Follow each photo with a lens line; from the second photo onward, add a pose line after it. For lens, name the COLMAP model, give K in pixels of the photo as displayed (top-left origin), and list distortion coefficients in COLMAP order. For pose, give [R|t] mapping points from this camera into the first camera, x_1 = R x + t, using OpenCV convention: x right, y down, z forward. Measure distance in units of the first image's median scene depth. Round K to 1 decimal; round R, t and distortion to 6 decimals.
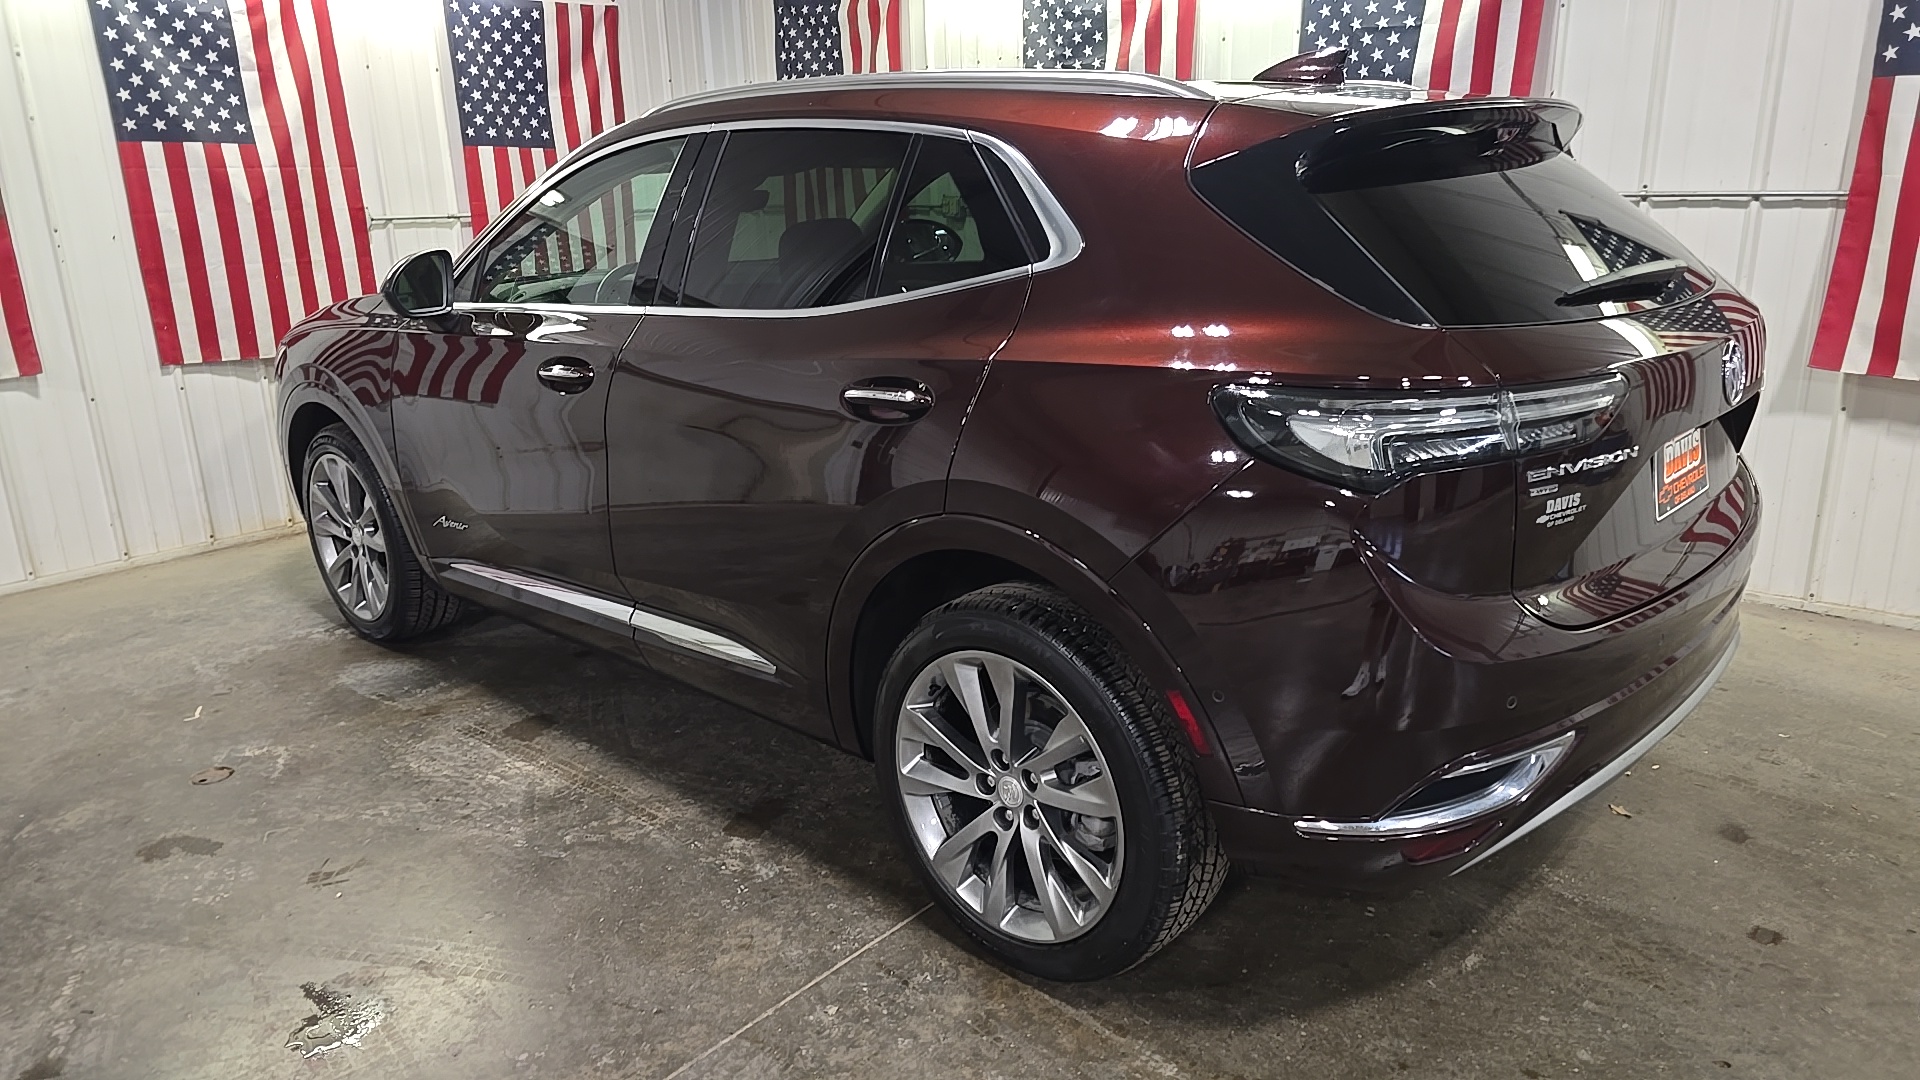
lens RADIAL K [[1282.8, 0, 960.0], [0, 1282.8, 540.0], [0, 0, 1]] dist [0.058577, -0.044138]
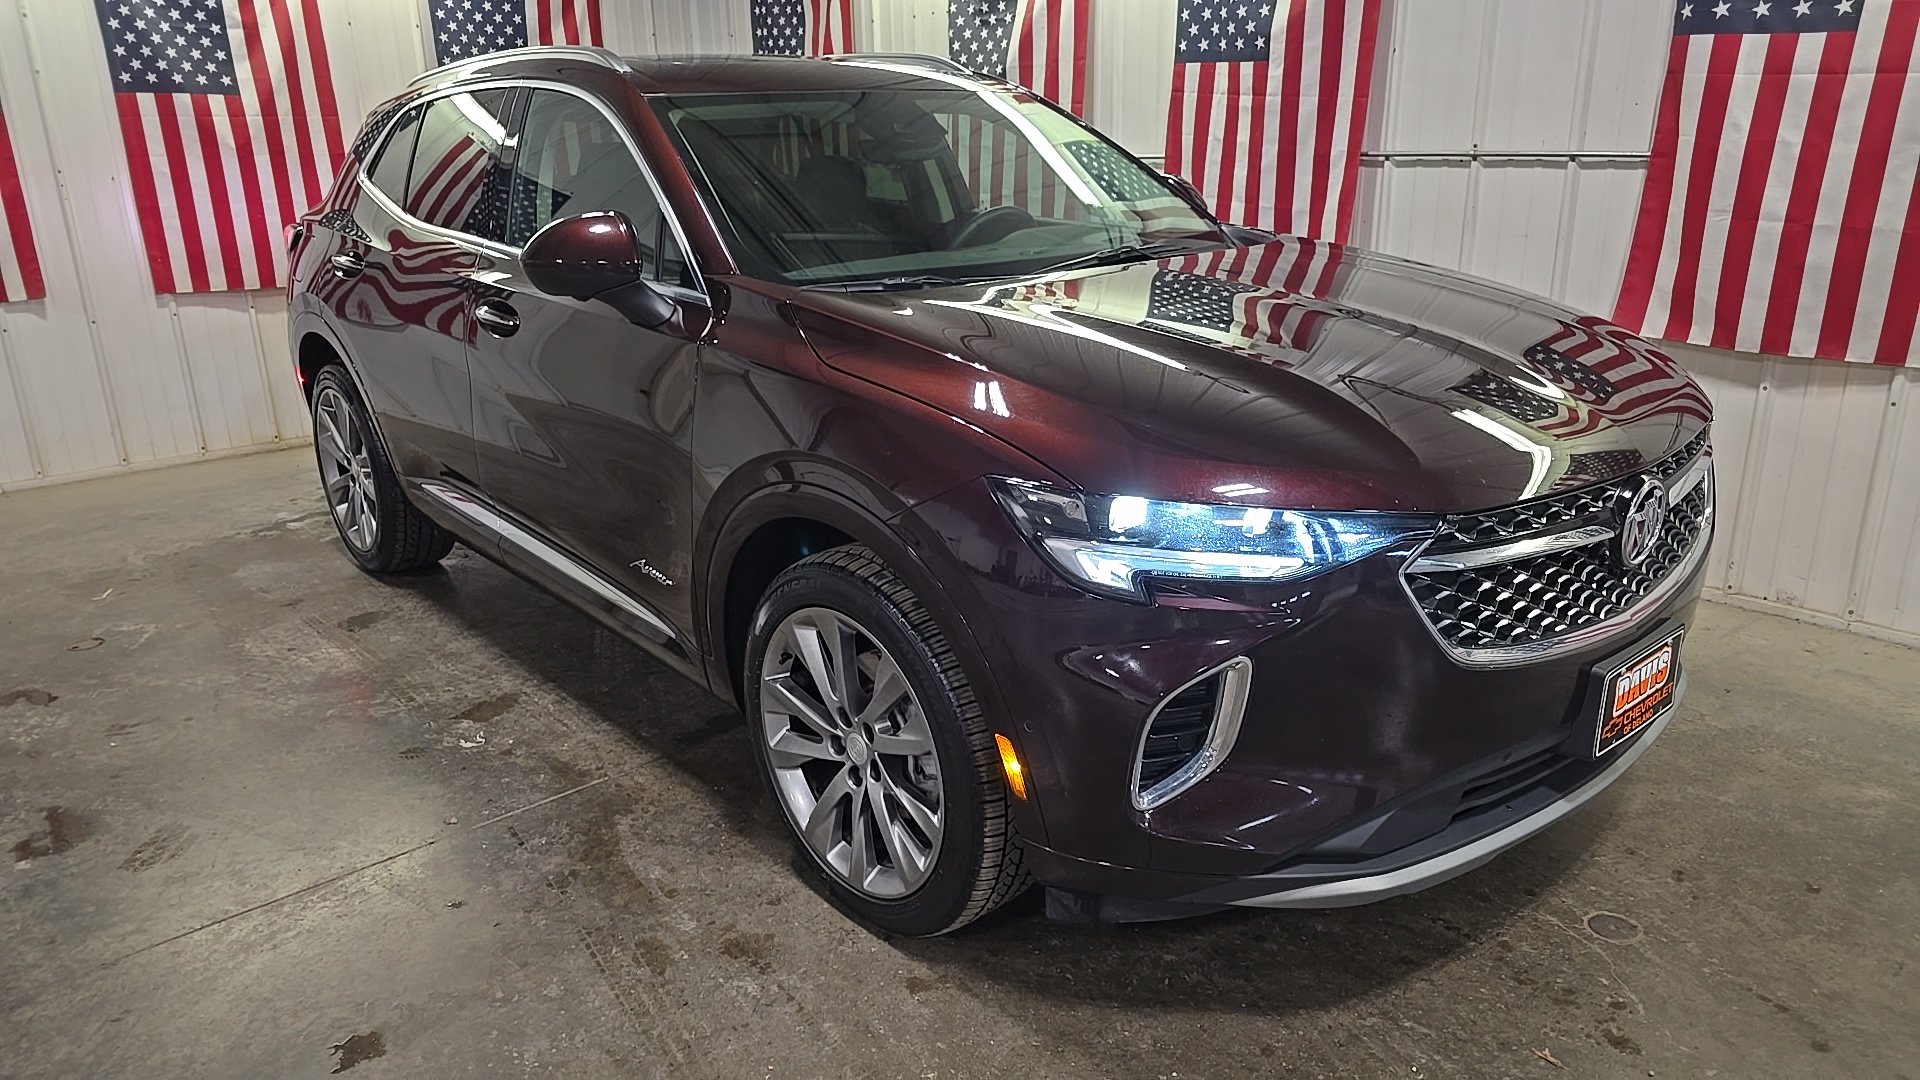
lens RADIAL K [[1286.3, 0, 960.0], [0, 1286.3, 540.0], [0, 0, 1]] dist [0.049449, -0.039068]
pose [[0.991289, 0.046025, -0.123402, 0.281898], [-0.041835, 0.998464, 0.036333, 0.010752], [0.124885, -0.030854, 0.991691, -0.045925]]
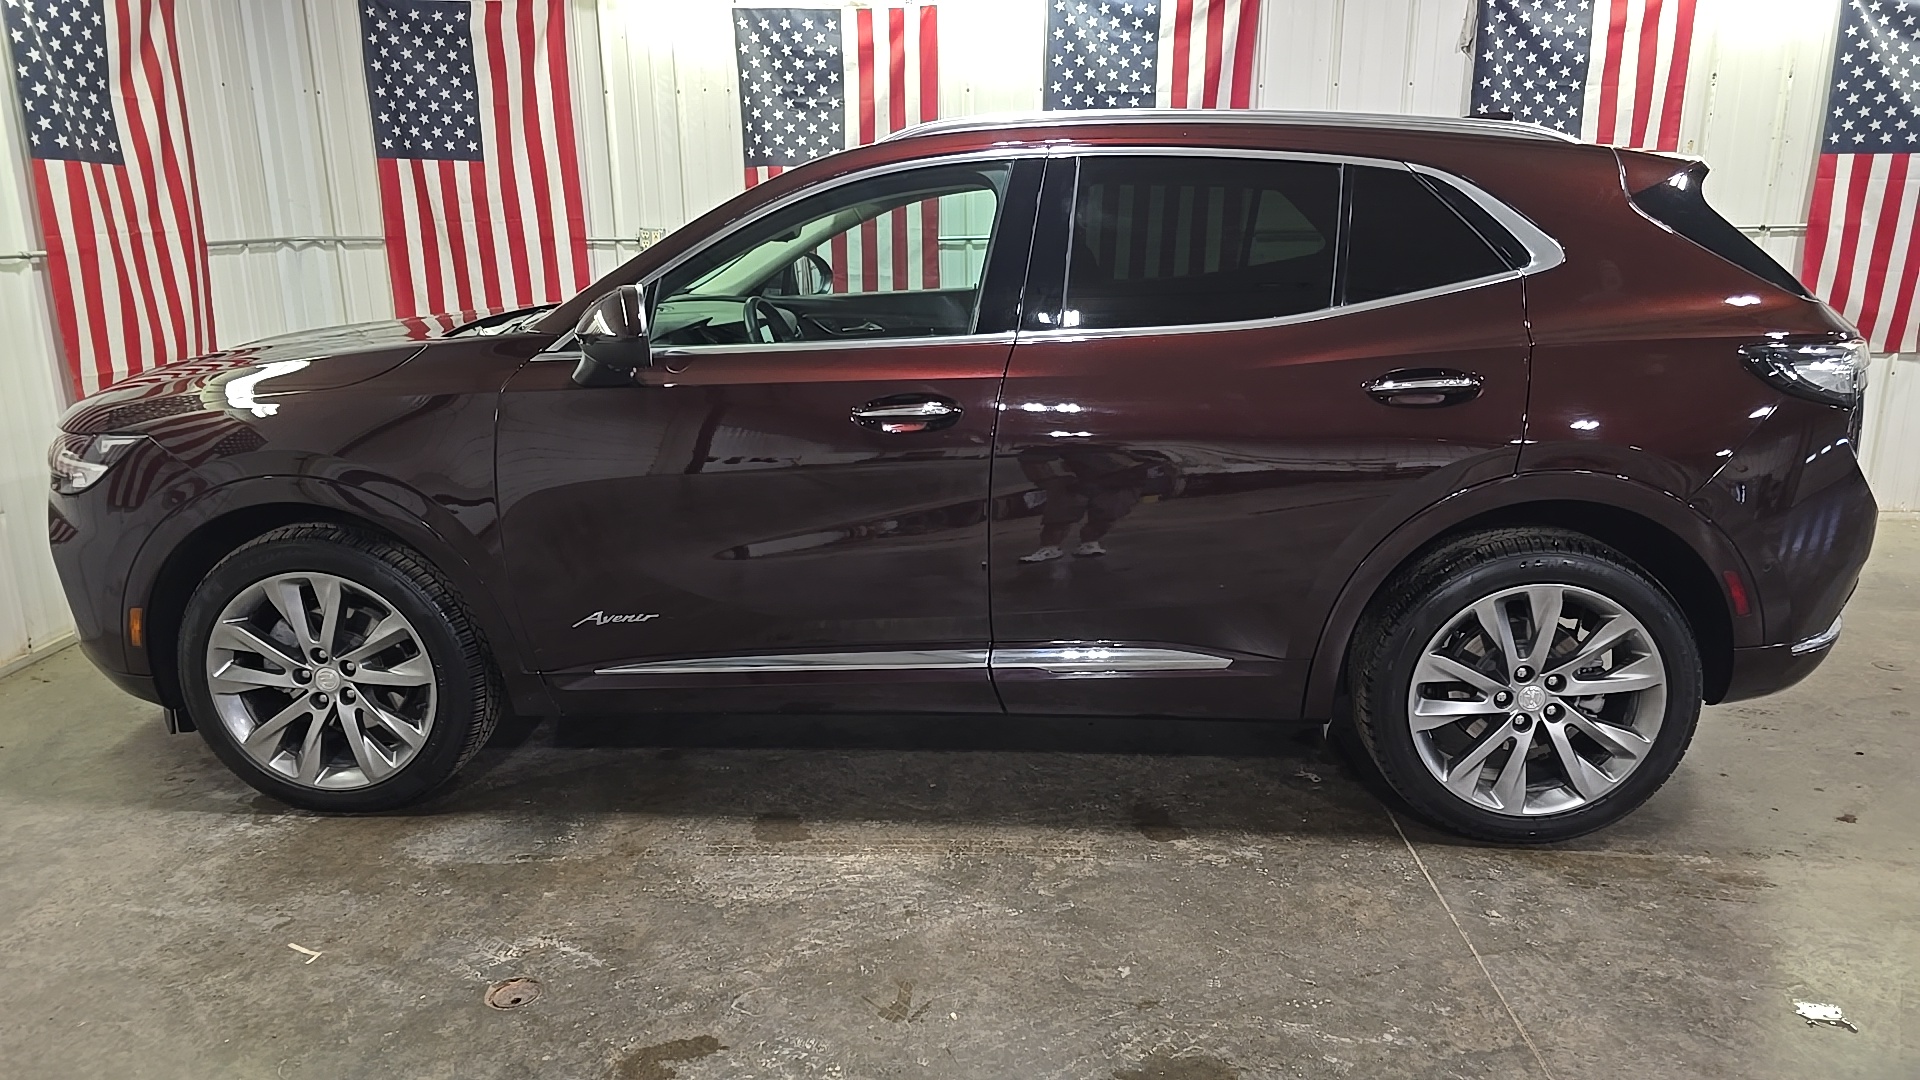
lens RADIAL K [[1282.8, 0, 960.0], [0, 1282.8, 540.0], [0, 0, 1]] dist [0.058577, -0.044138]
pose [[0.781525, -0.143921, 0.607046, -0.655365], [0.163430, 0.986277, 0.023427, -0.041936], [-0.602087, 0.080901, 0.794321, 0.195599]]
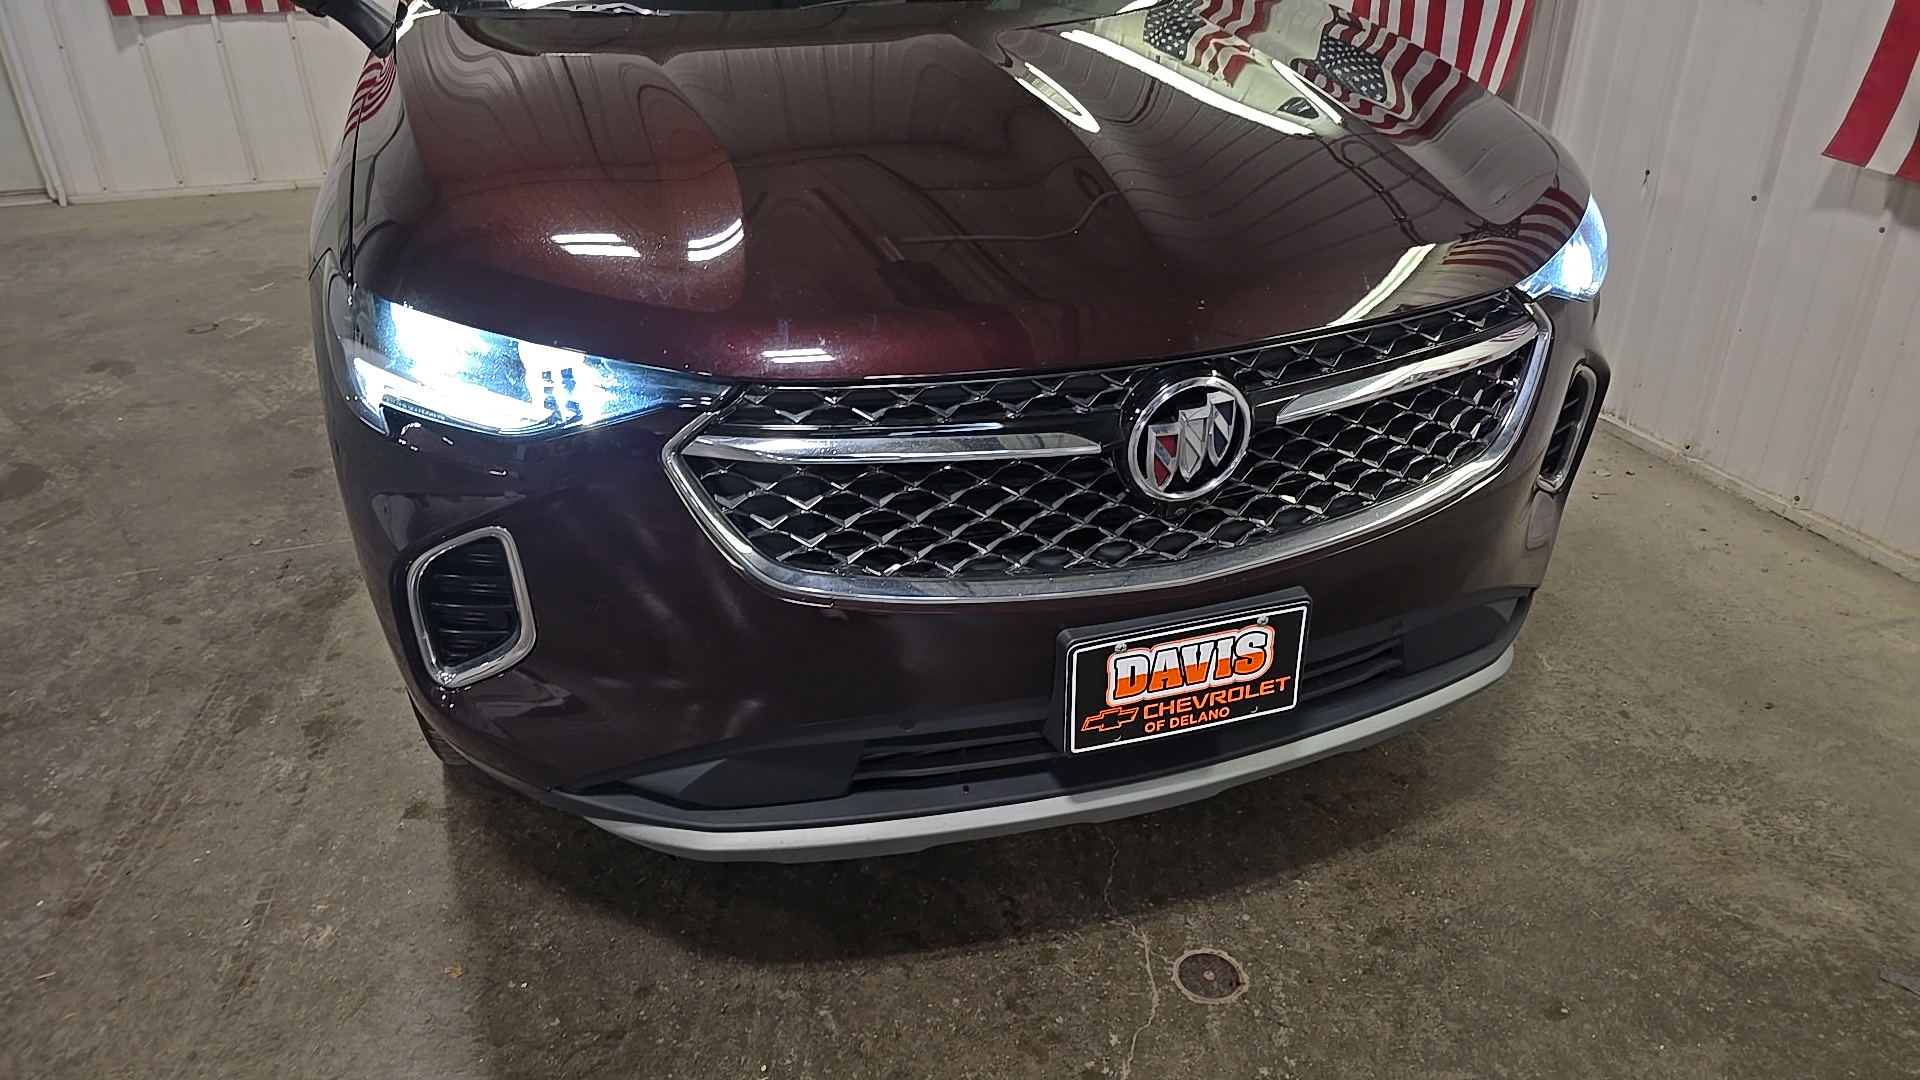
lens RADIAL K [[1291.2, 0, 960.0], [0, 1291.2, 540.0], [0, 0, 1]] dist [0.043446, -0.035373]
pose [[0.857832, 0.245462, -0.451523, 0.601763], [-0.147067, 0.959073, 0.241973, -0.037181], [0.492438, -0.141168, 0.858822, 0.180646]]
